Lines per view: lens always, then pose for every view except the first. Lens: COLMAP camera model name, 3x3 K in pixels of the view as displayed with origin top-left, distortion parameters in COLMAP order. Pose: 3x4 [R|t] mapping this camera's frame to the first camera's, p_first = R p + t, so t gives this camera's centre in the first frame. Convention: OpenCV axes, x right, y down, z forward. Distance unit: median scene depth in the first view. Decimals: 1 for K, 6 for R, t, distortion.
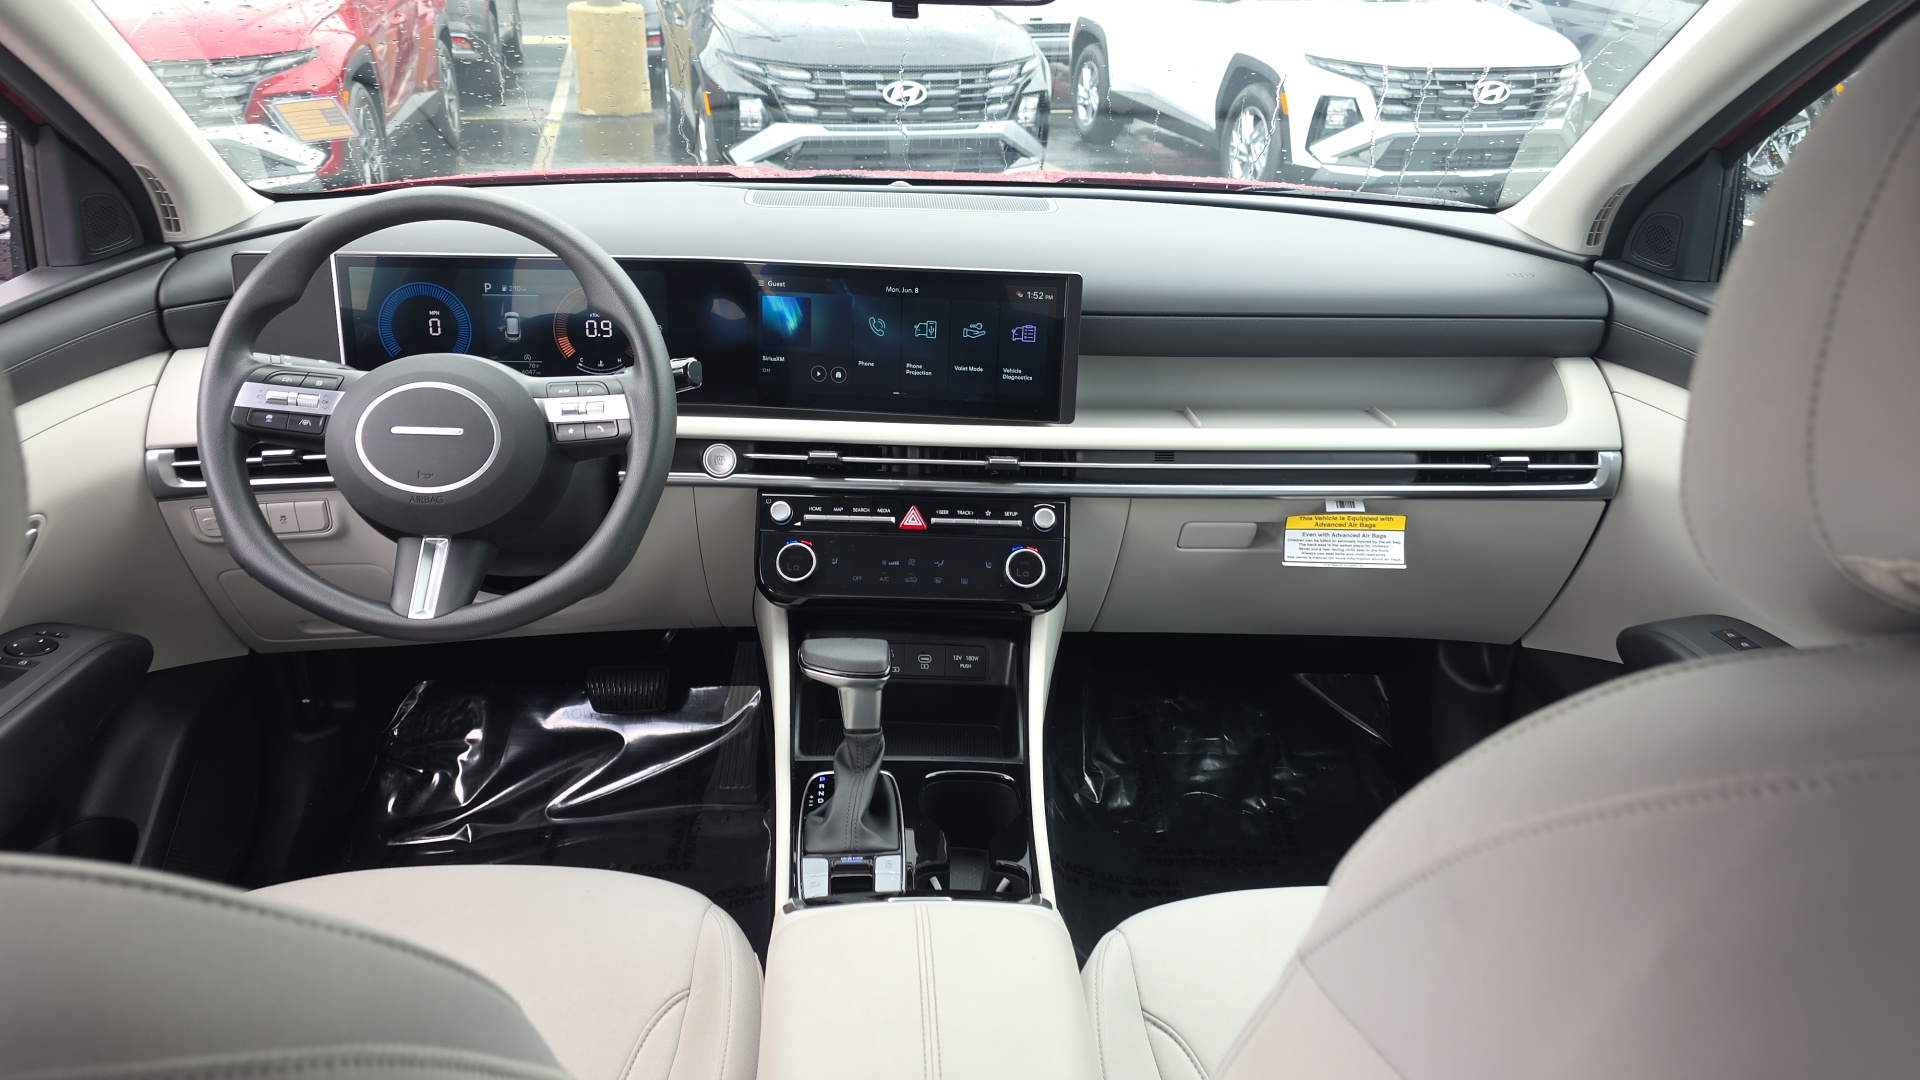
lens RADIAL K [[1309.6, 0, 947.2], [0, 1309.6, 533.5], [0, 0, 1]] dist [0.115438, -0.139769]
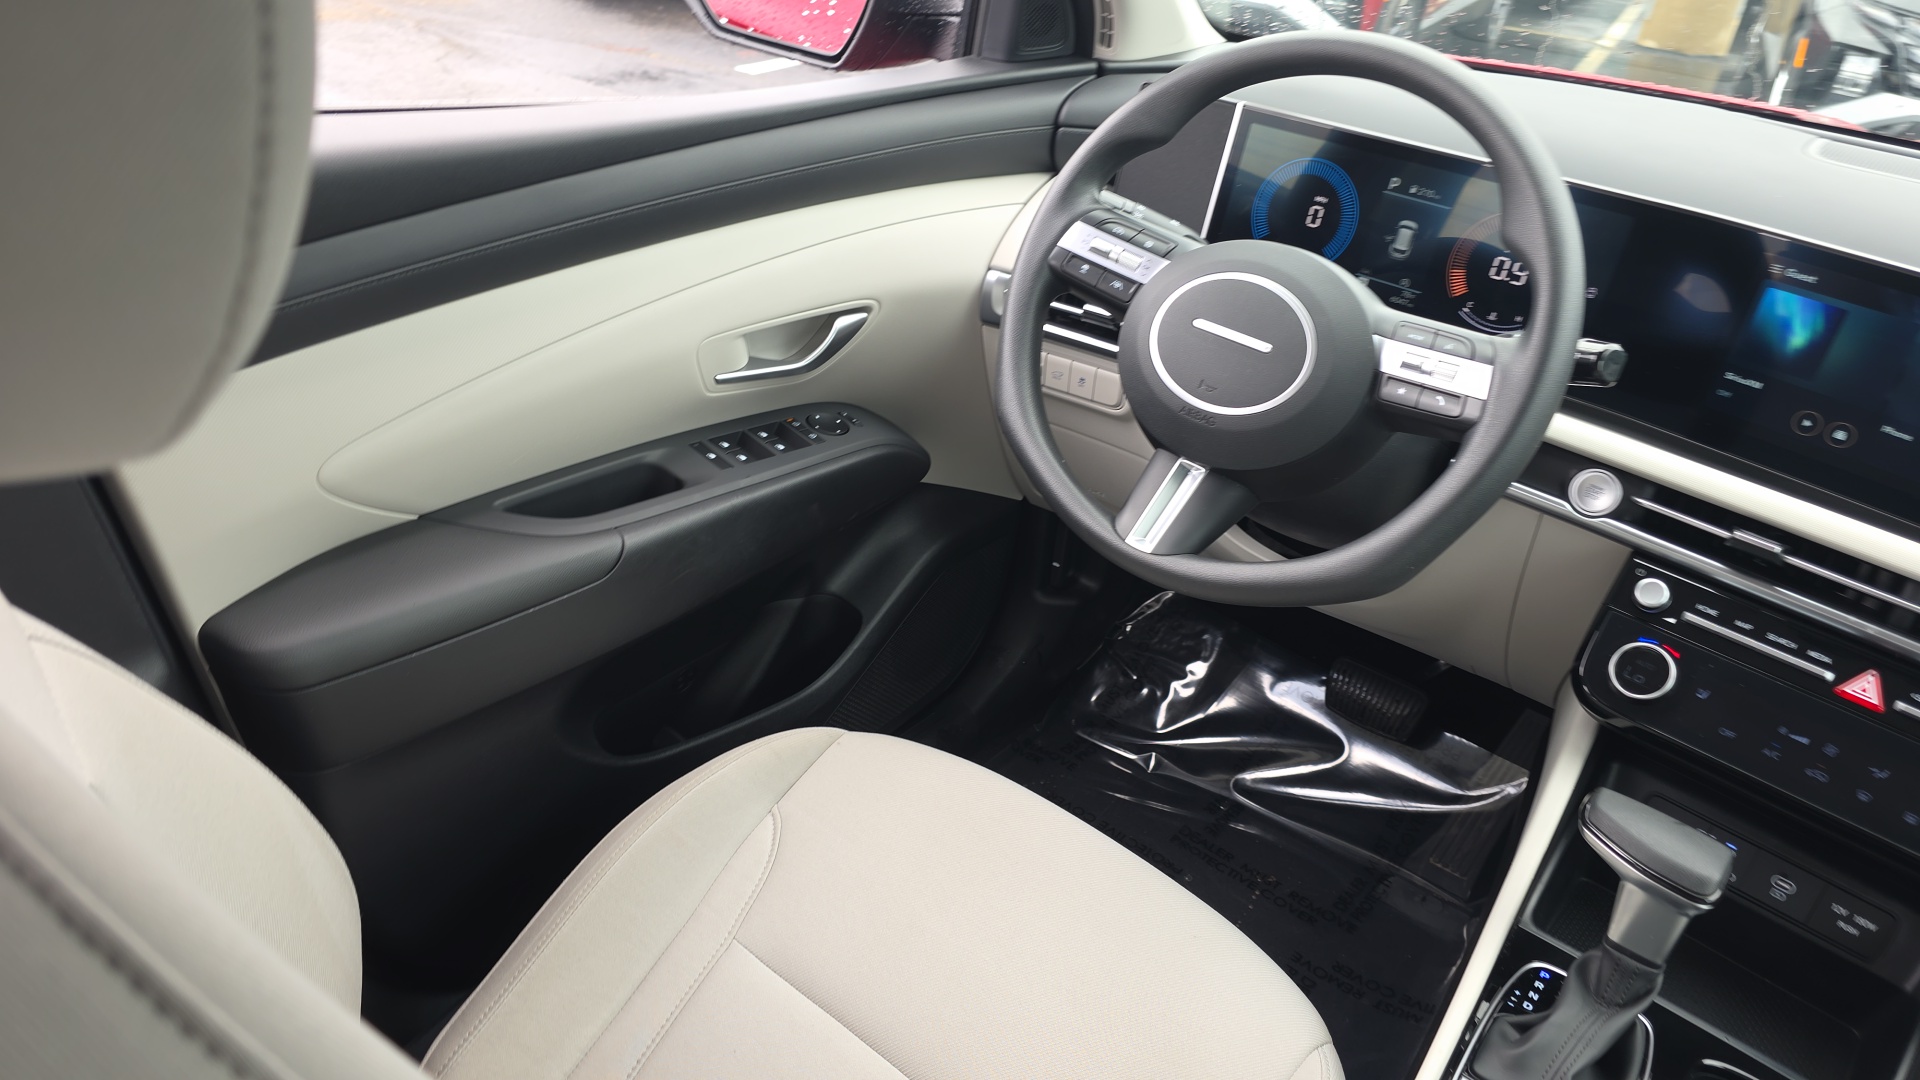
lens RADIAL K [[1330.4, 0, 953.0], [0, 1330.4, 551.6], [0, 0, 1]] dist [0.062625, -0.054234]
pose [[0.749136, 0.385890, -0.538409, -0.029518], [-0.348502, 0.920814, 0.175067, -0.032788], [0.563331, 0.056488, 0.824298, 0.209559]]
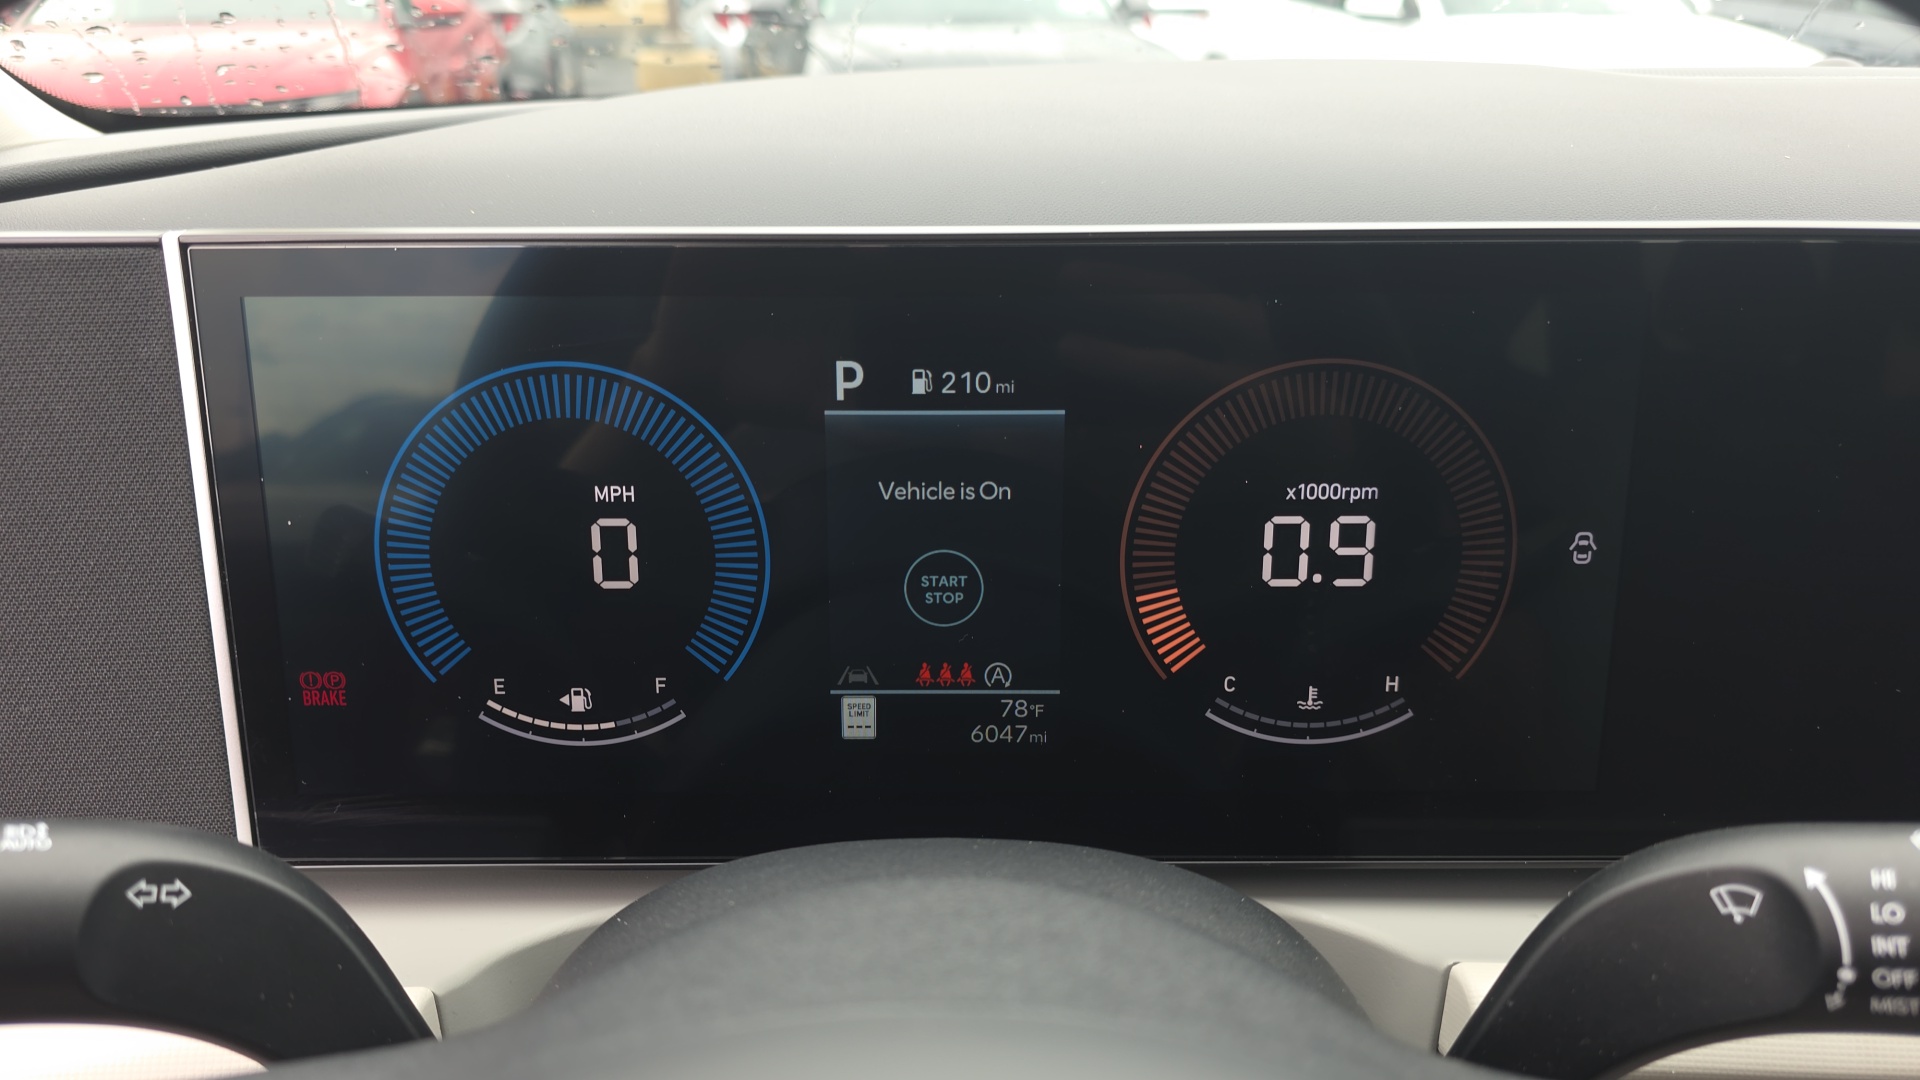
lens RADIAL K [[1362.4, 0, 956.0], [0, 1362.4, 566.6], [0, 0, 1]] dist [0.055281, -0.107055]
pose [[0.999346, -0.004761, -0.035839, -0.319678], [0.003600, 0.999469, -0.032390, -0.146124], [0.035974, 0.032240, 0.998833, 0.771254]]
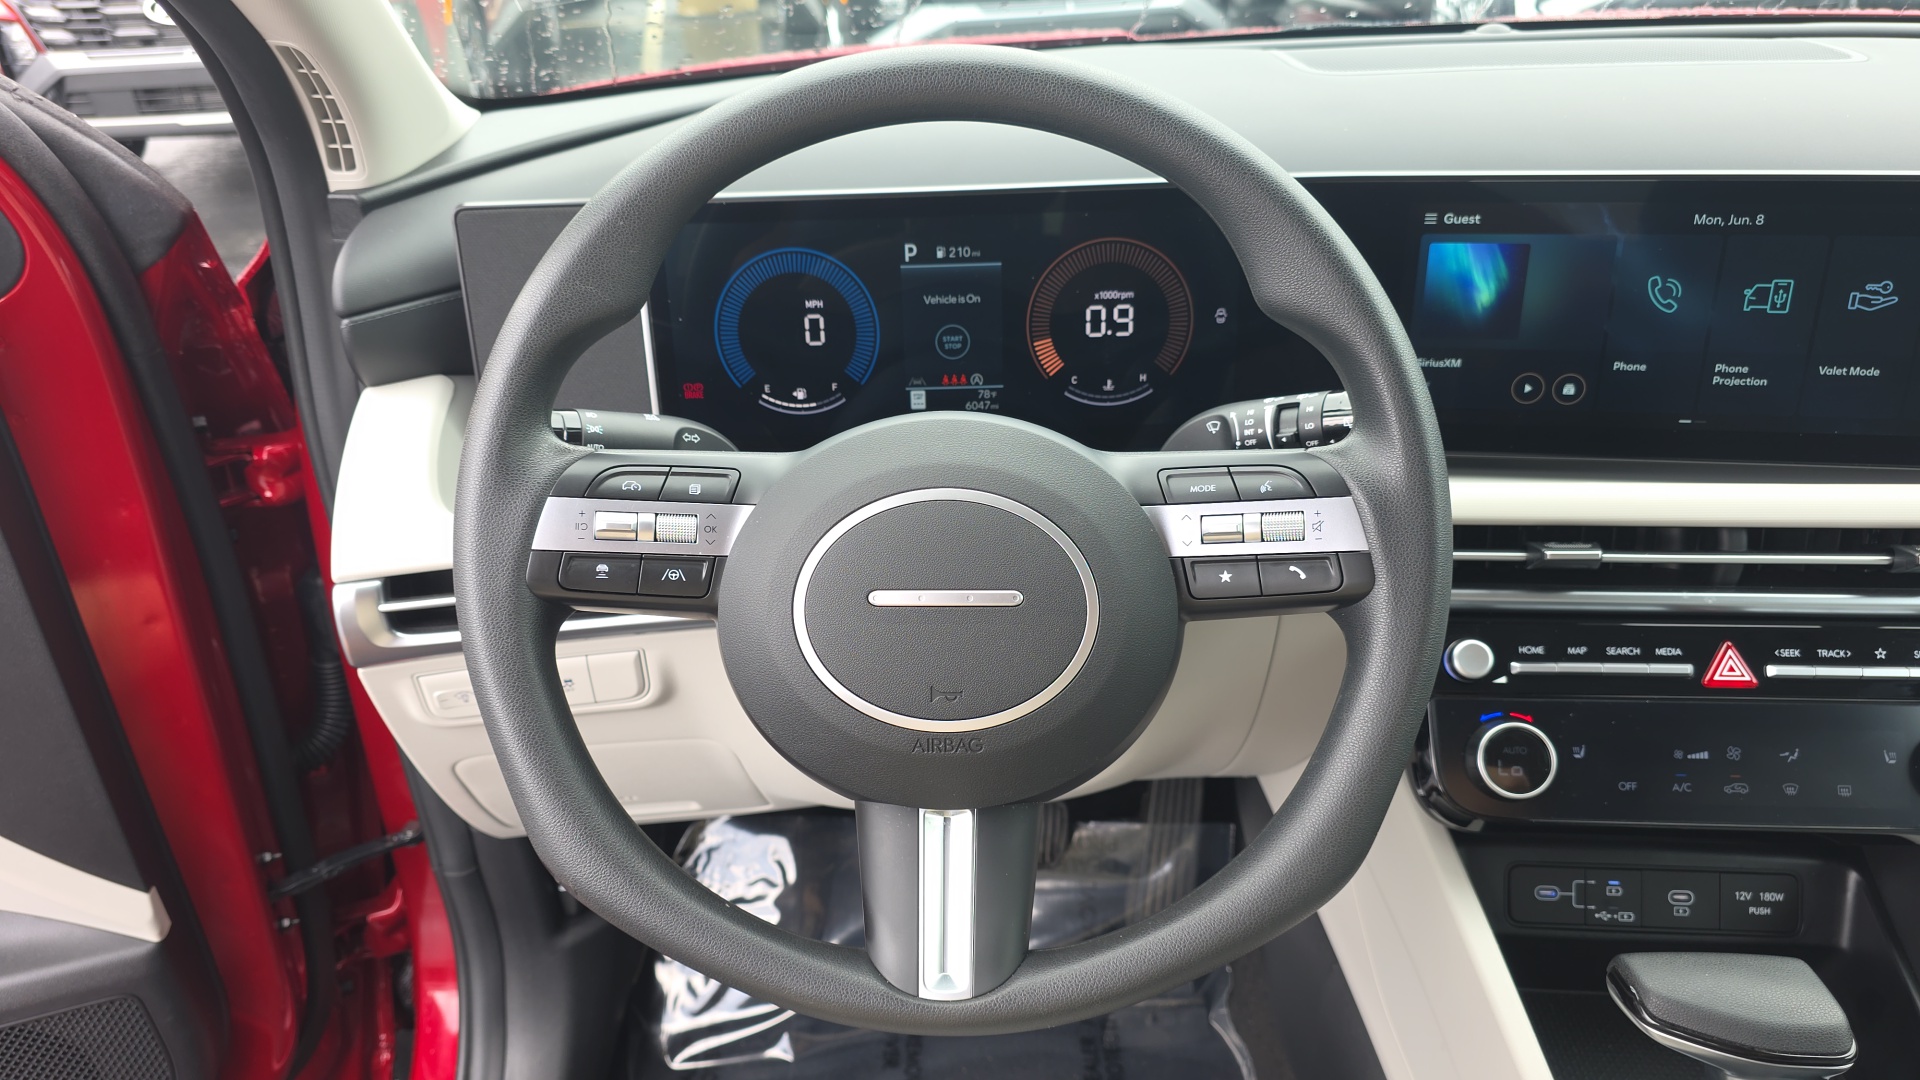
lens RADIAL K [[1329.1, 0, 953.9], [0, 1329.1, 582.1], [0, 0, 1]] dist [0.086635, -0.121994]
pose [[0.997439, -0.020322, -0.068572, -0.293979], [0.027004, 0.994822, 0.097978, -0.104969], [0.066225, -0.099579, 0.992823, 0.450855]]
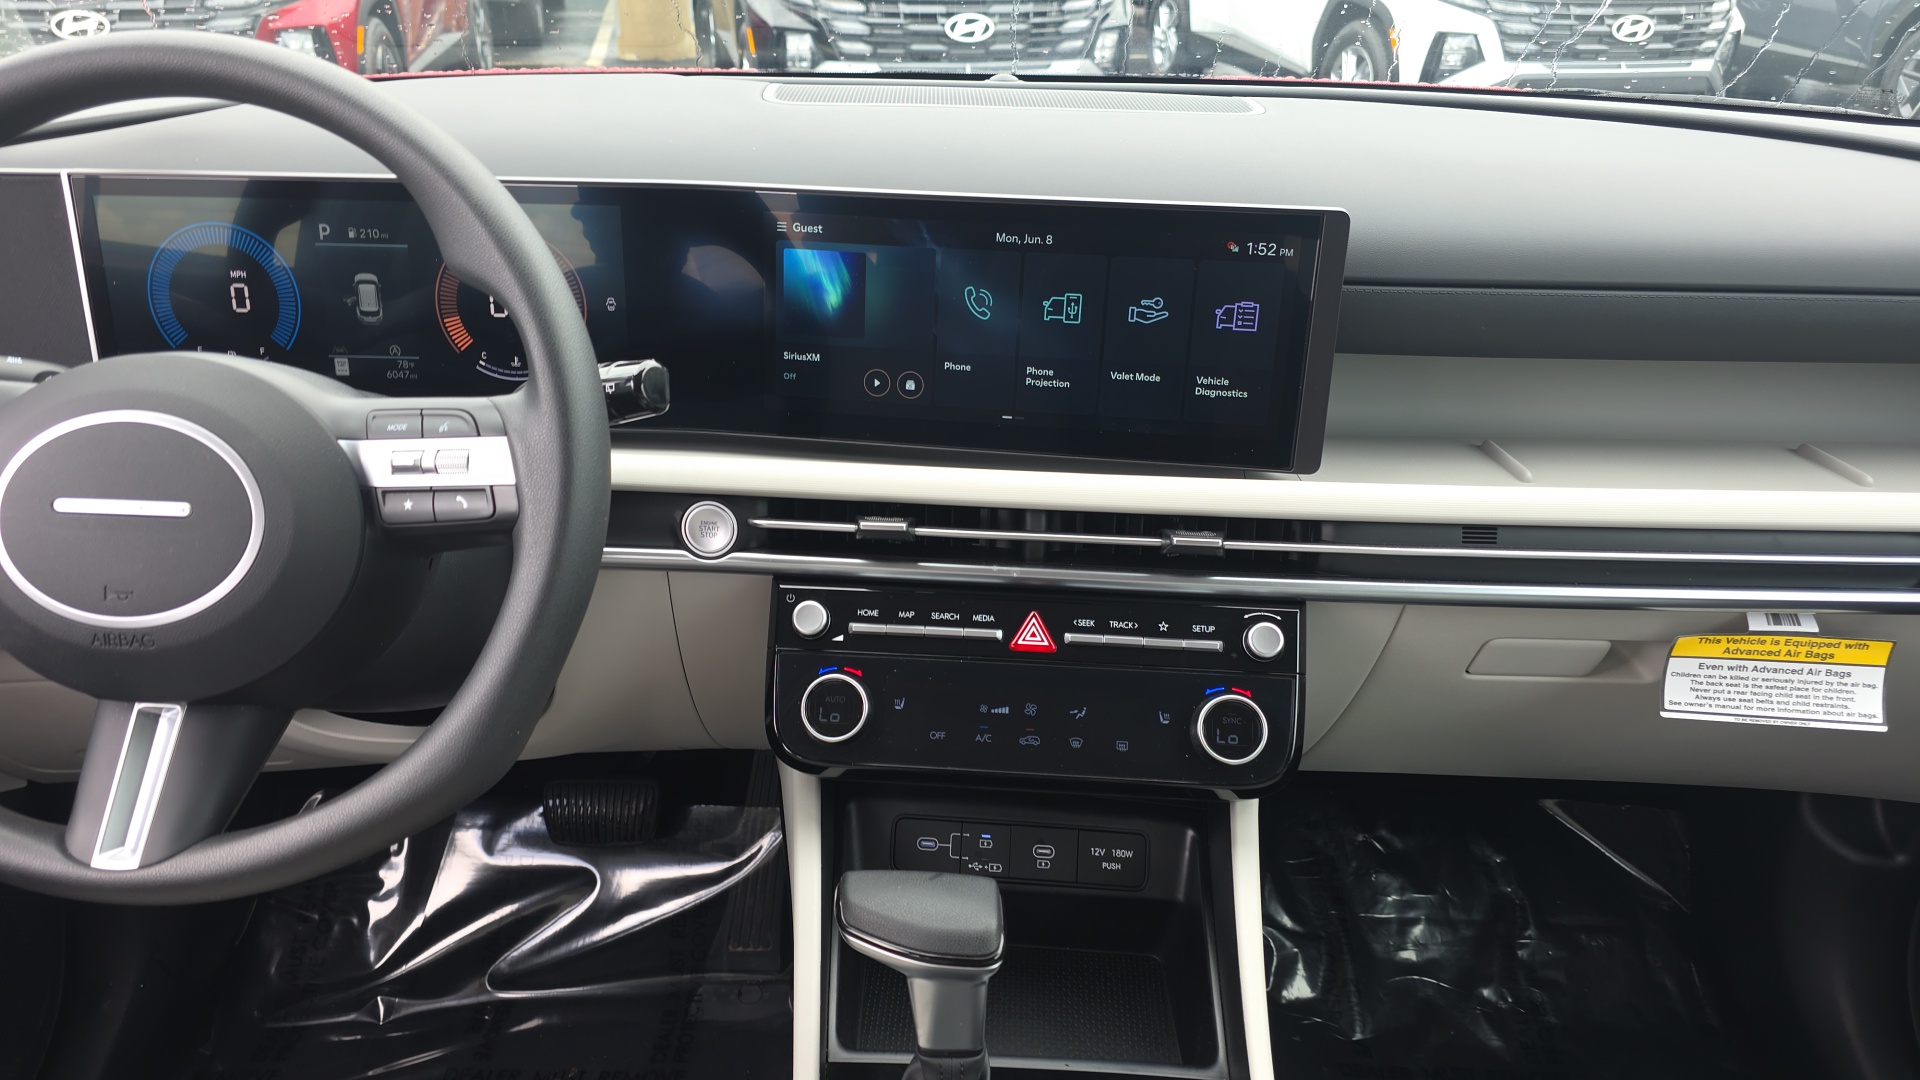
lens RADIAL K [[1319.5, 0, 937.4], [0, 1319.5, 575.0], [0, 0, 1]] dist [0.076256, -0.083969]
pose [[0.998916, 0.017313, -0.043202, -0.043933], [-0.014844, 0.998273, 0.056834, -0.070261], [0.044111, -0.056131, 0.997449, 0.407721]]
